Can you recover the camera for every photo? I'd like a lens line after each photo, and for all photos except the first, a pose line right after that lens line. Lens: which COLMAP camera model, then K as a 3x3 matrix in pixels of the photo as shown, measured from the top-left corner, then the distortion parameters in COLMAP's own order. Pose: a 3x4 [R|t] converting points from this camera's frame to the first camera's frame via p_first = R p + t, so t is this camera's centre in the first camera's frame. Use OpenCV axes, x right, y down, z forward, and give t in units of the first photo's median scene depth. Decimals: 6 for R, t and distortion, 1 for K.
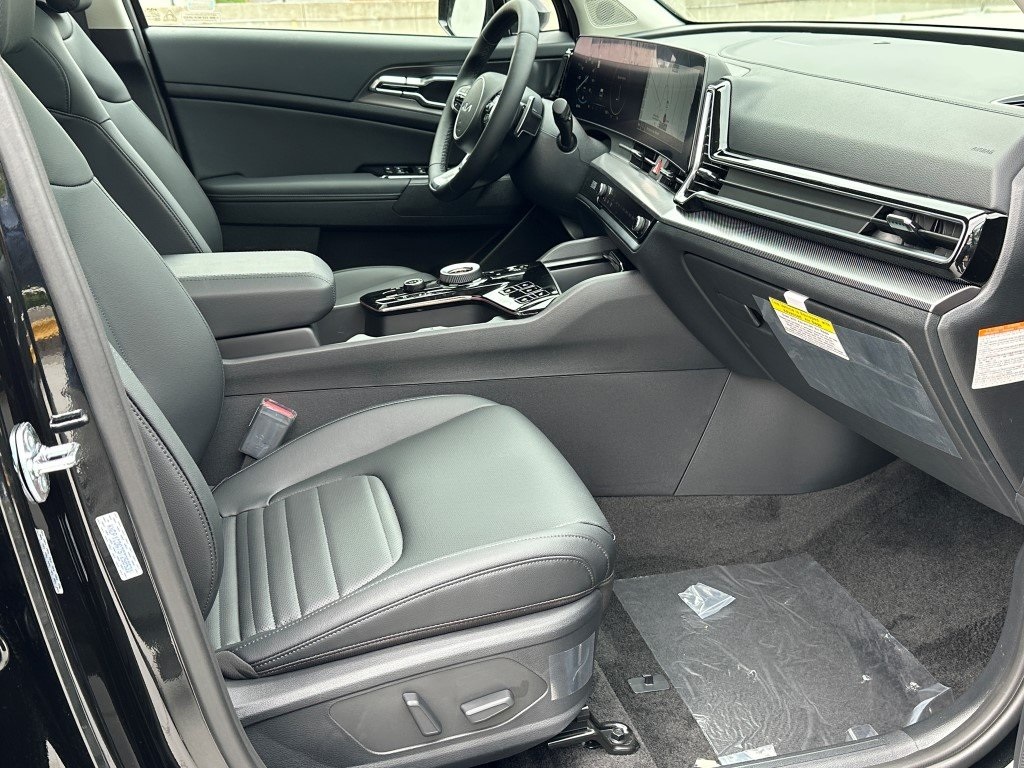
lens RADIAL K [[1071.7, 0, 509.0], [0, 1071.7, 386.1], [0, 0, 1]] dist [0.106118, 0.000000]
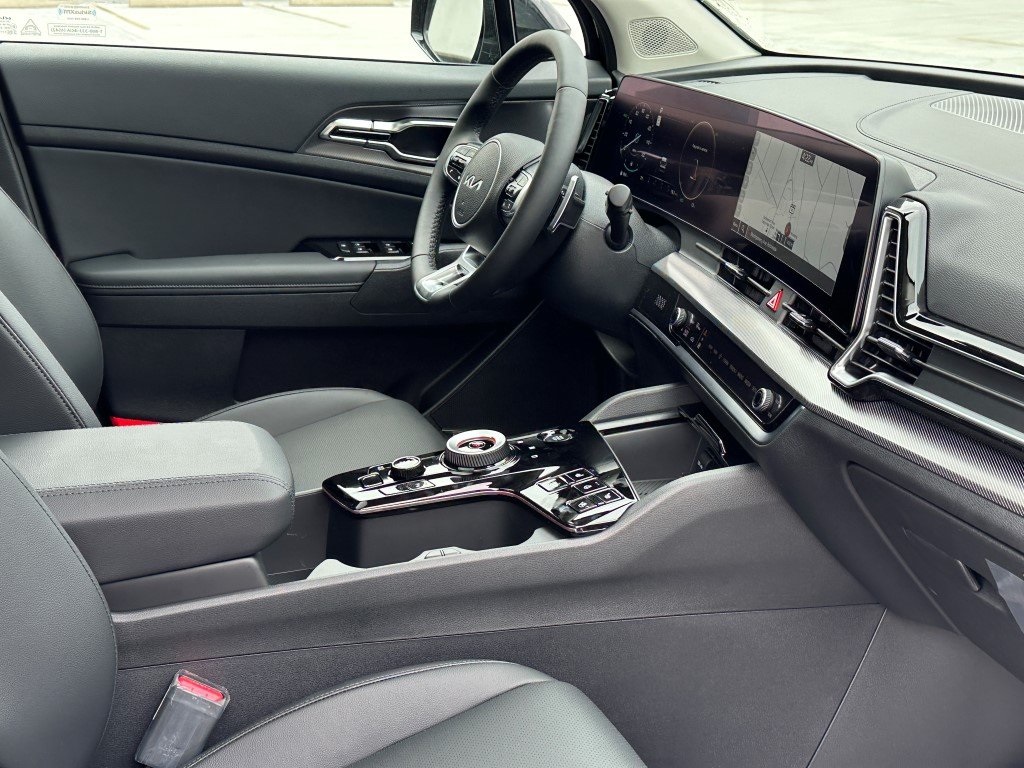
lens RADIAL K [[1325.6, 0, 511.9], [0, 1325.6, 383.4], [0, 0, 1]] dist [0.115212, 0.000000]
pose [[0.998172, 0.012845, 0.059057, -0.067943], [-0.011227, 0.999555, -0.027644, -0.115752], [-0.059386, 0.026930, 0.997872, 0.169684]]
